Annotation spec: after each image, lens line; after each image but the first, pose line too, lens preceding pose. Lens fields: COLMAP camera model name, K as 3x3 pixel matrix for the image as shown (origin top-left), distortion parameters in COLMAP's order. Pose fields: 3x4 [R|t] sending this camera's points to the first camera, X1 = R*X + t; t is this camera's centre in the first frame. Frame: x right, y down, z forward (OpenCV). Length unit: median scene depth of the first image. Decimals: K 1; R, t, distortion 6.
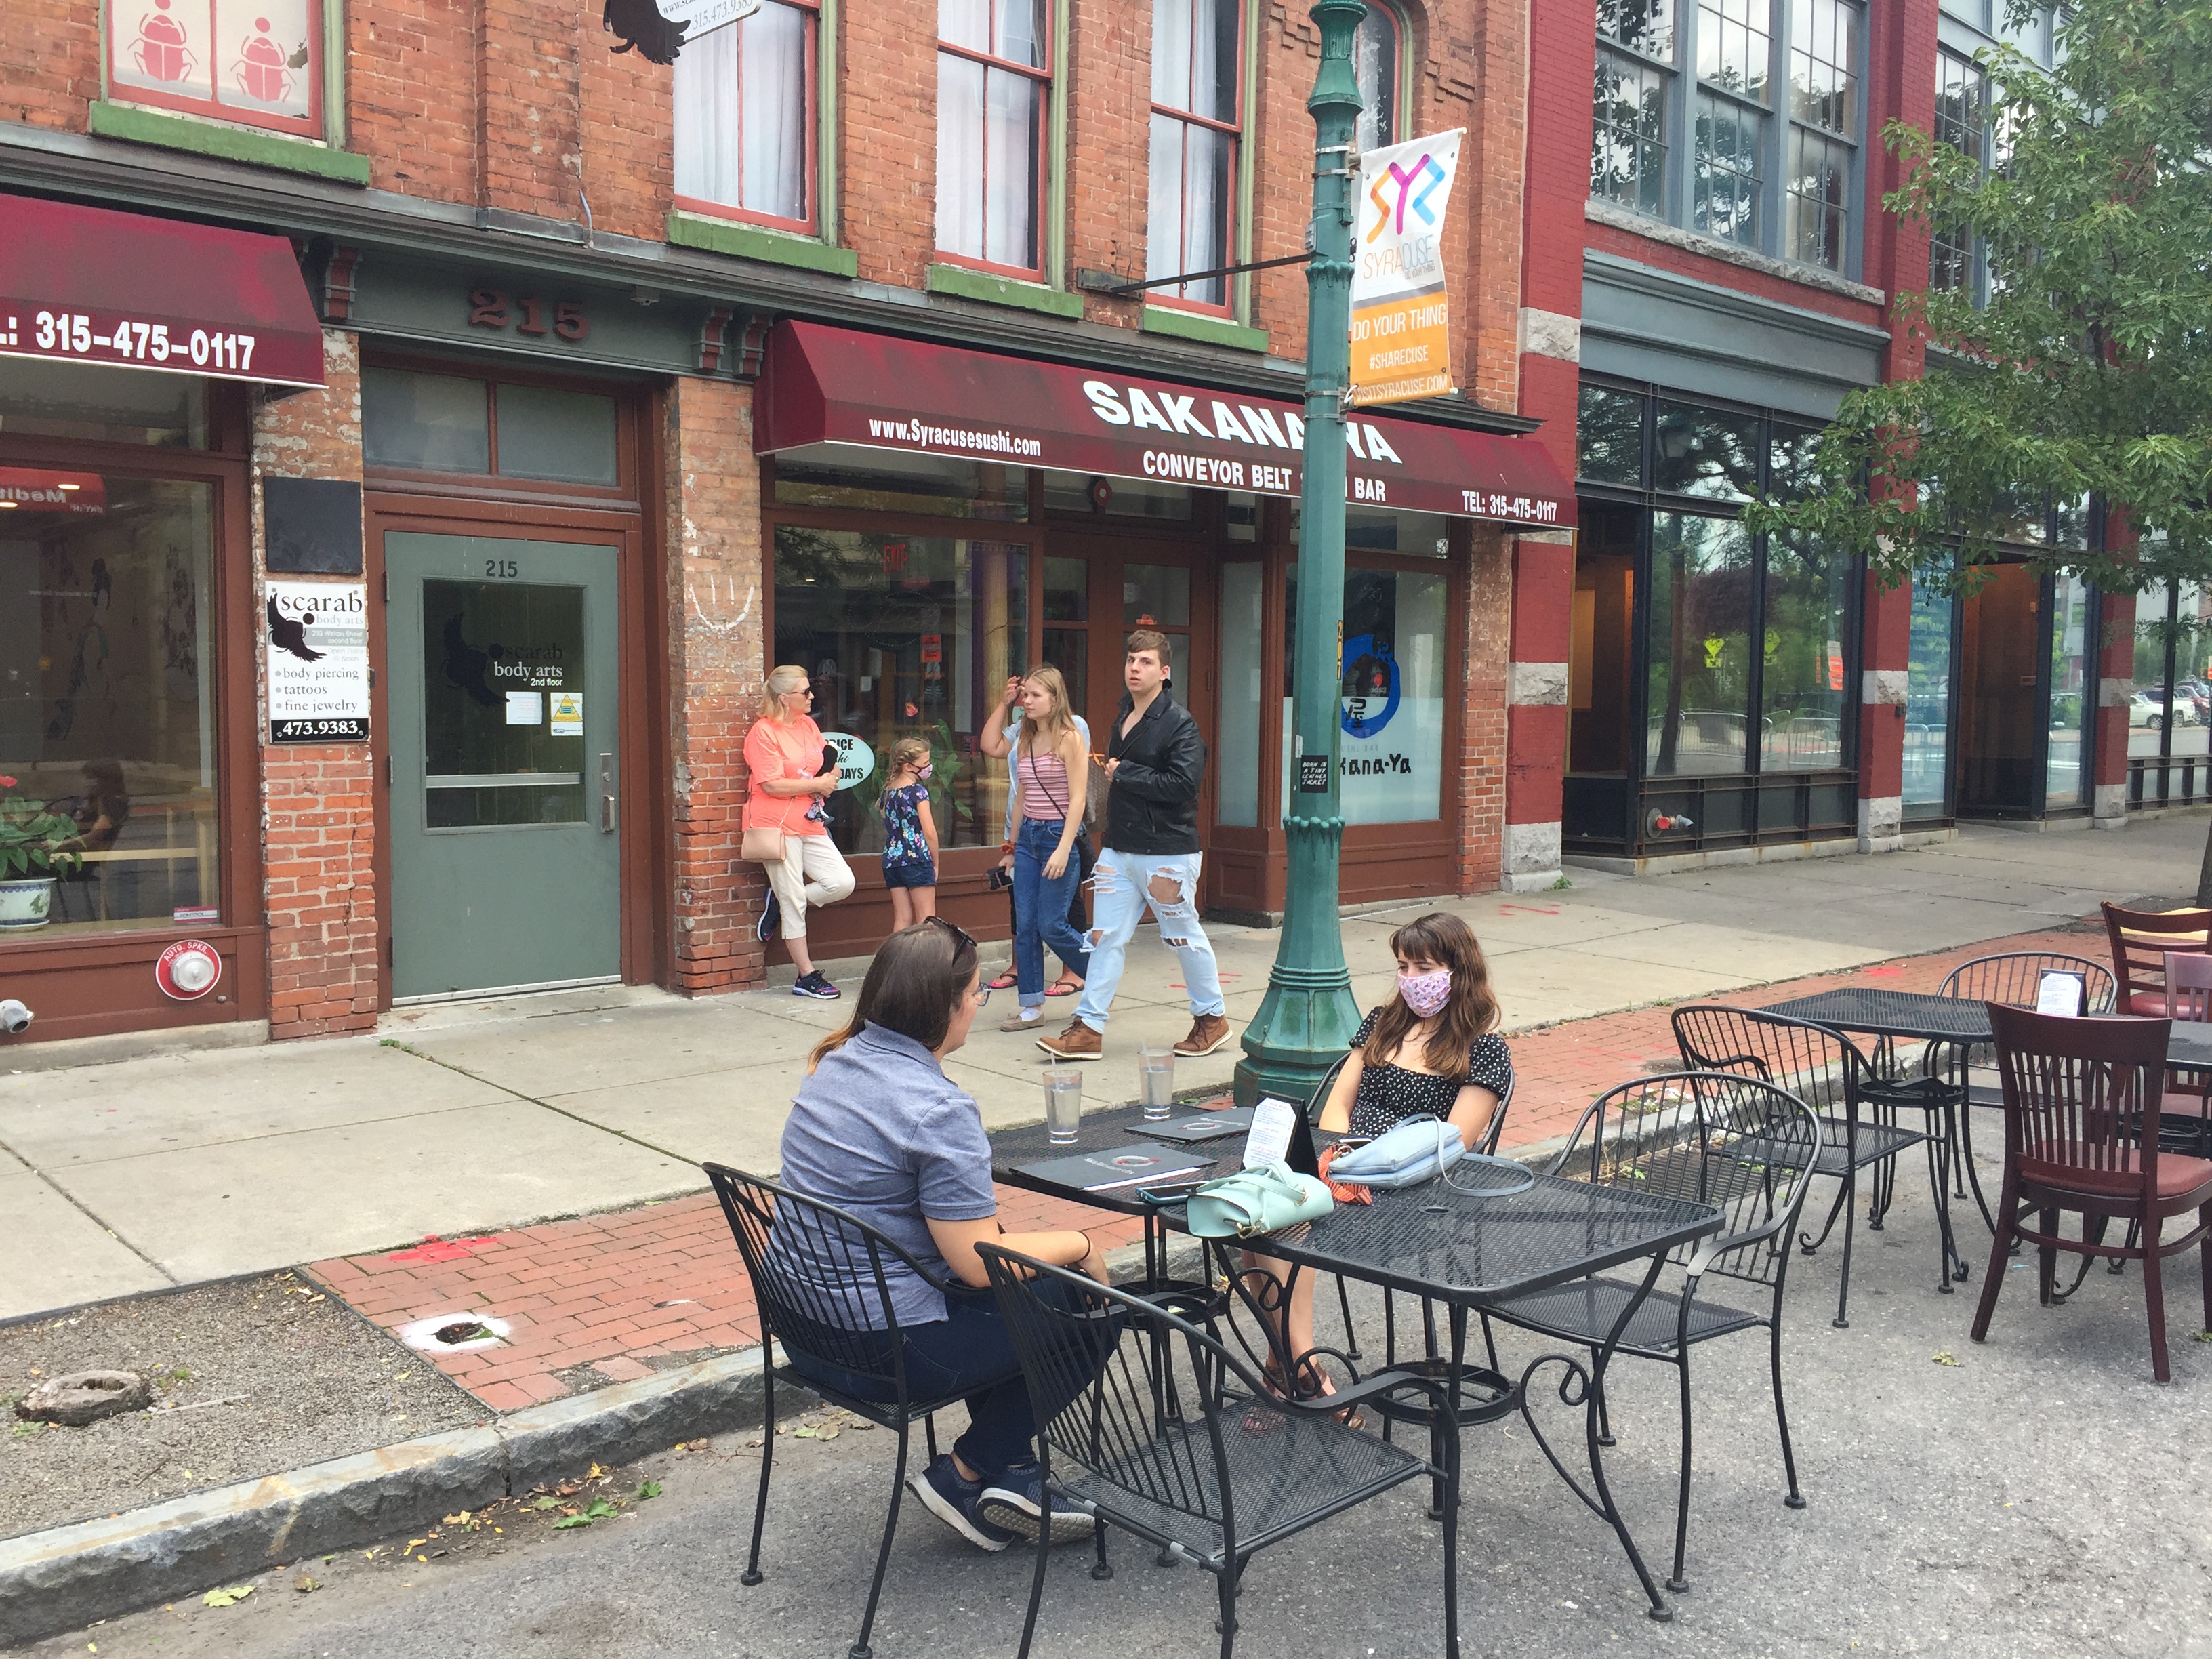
lens RADIAL K [[1883.3, 0, 1107.2], [0, 1883.3, 831.2], [0, 0, 1]] dist [0.019325, 0.005603]
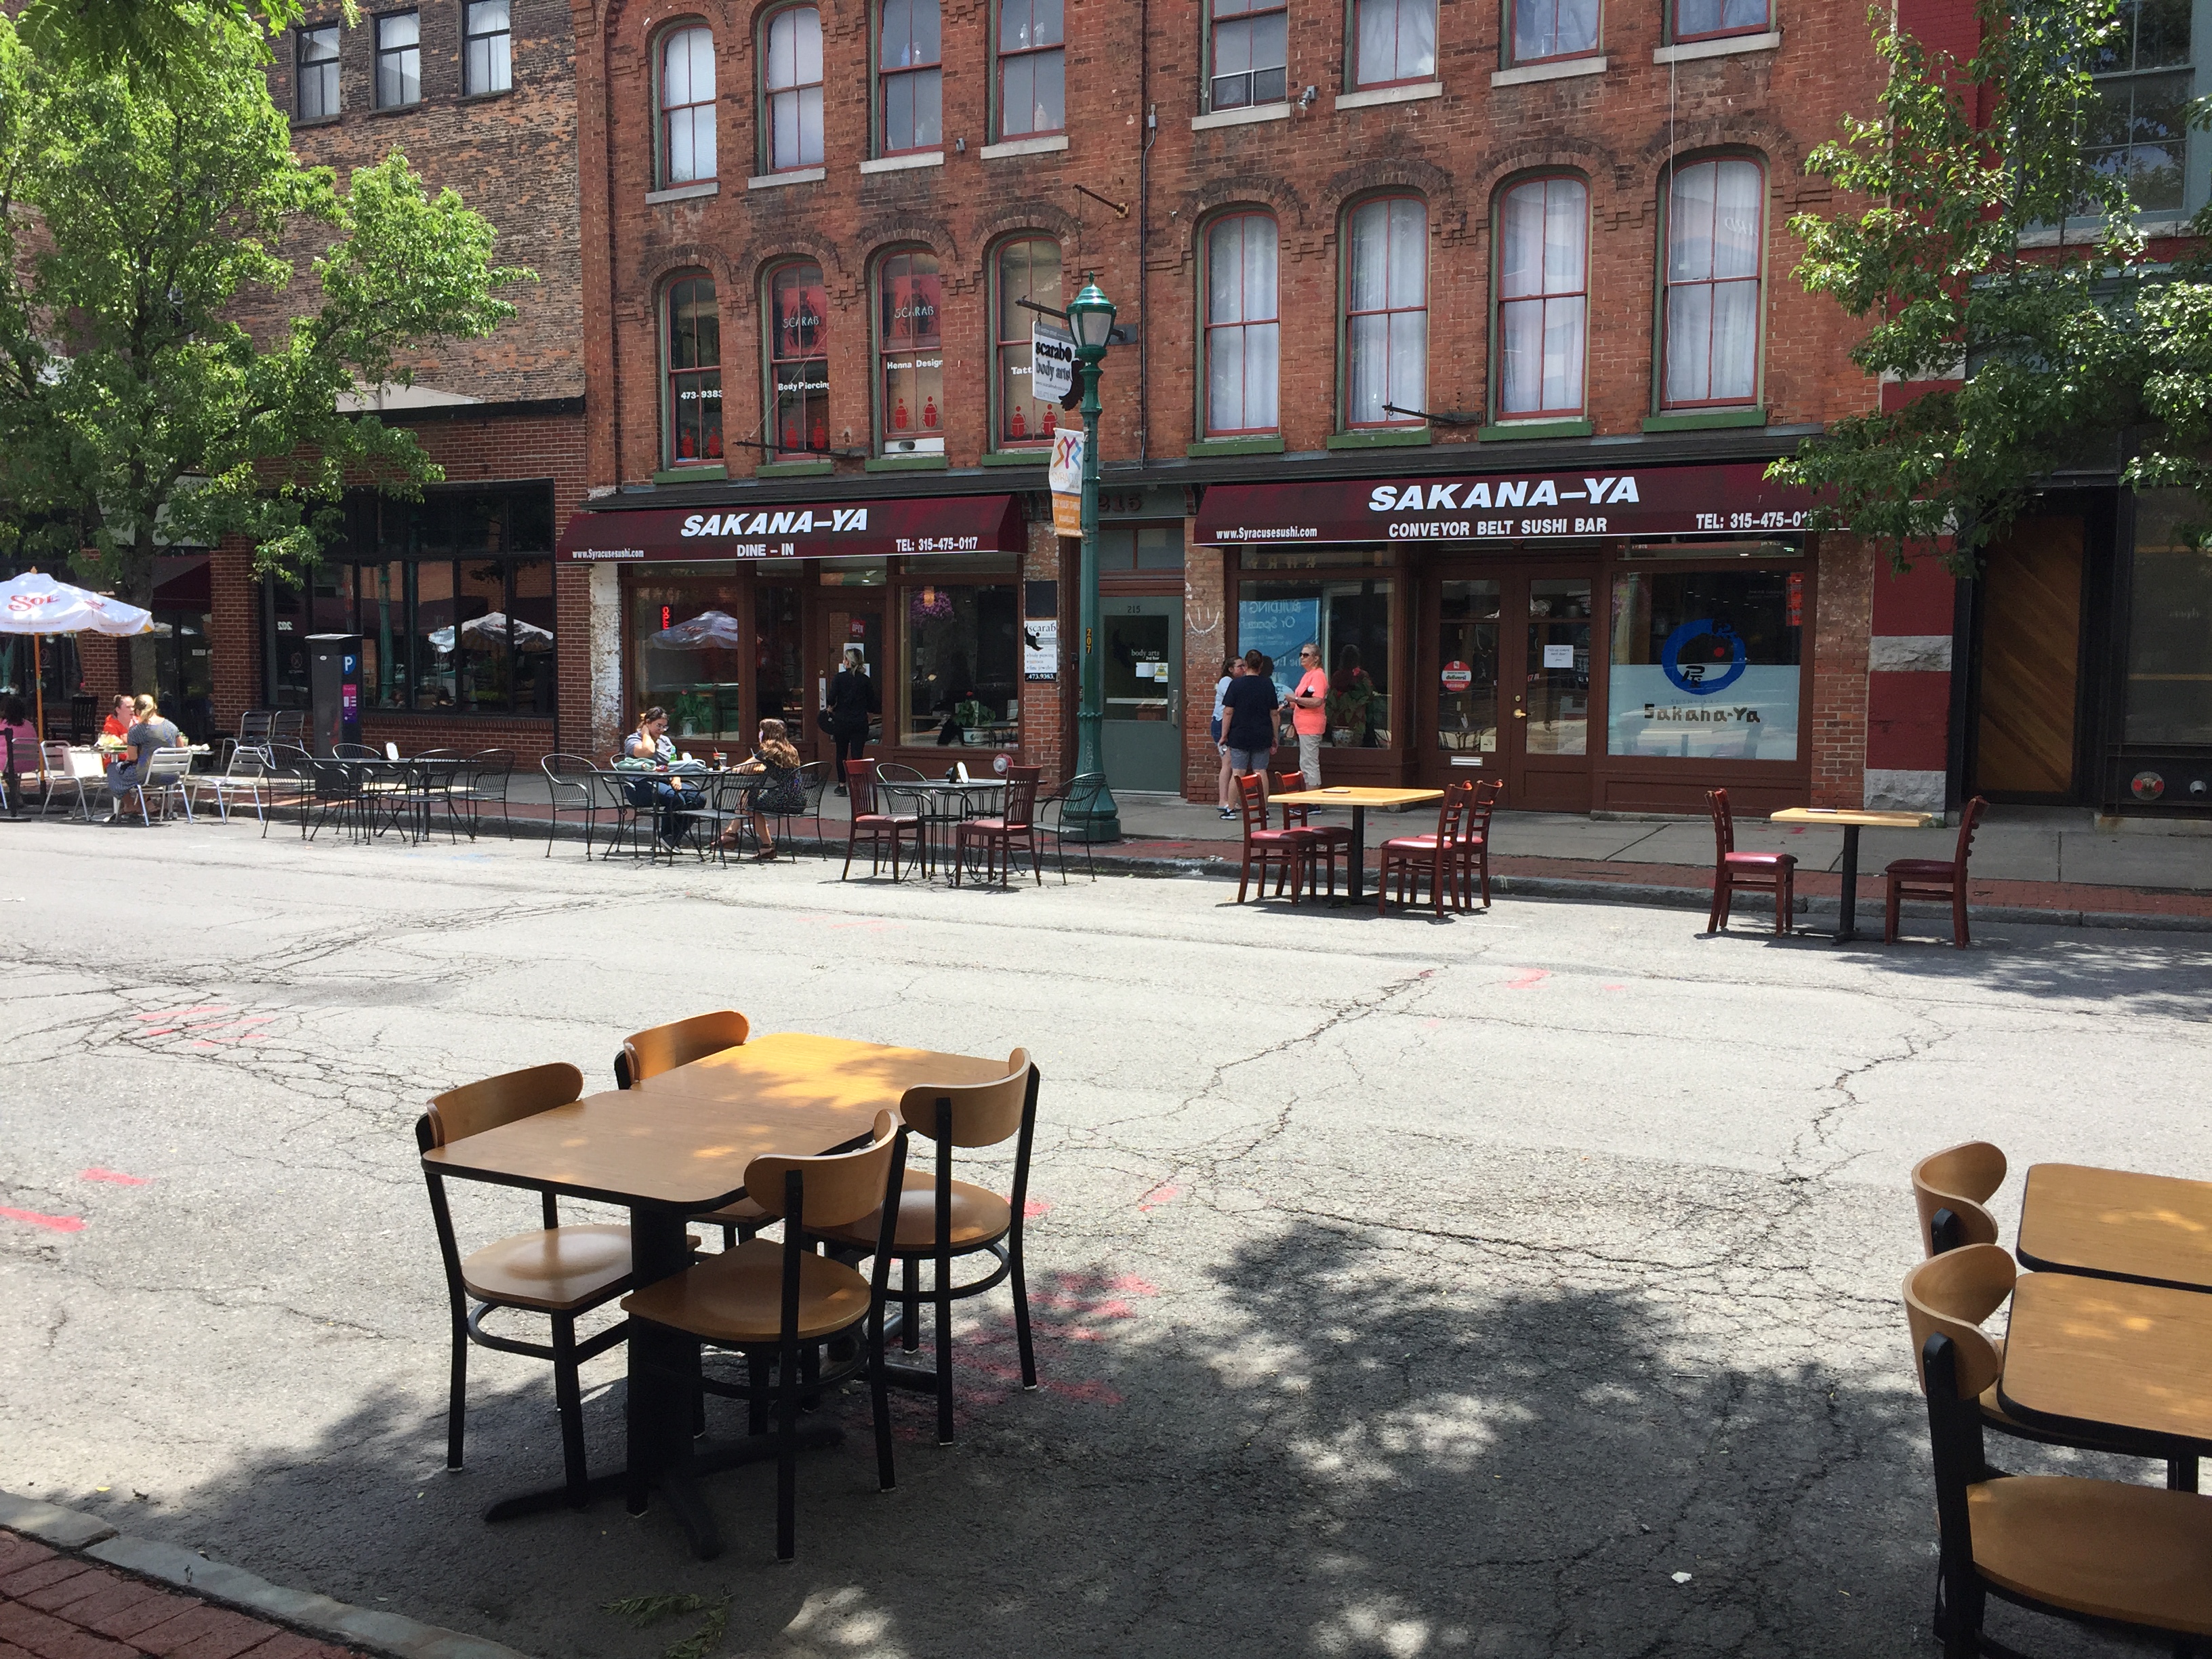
lens RADIAL K [[1883.3, 0, 1107.1], [0, 1883.3, 827.4], [0, 0, 1]] dist [0.019325, 0.005603]
pose [[0.352459, 0.075919, -0.932743, 1.736919], [-0.071053, 0.995998, 0.054218, 0.004012], [0.933126, 0.047164, 0.356442, 0.151113]]
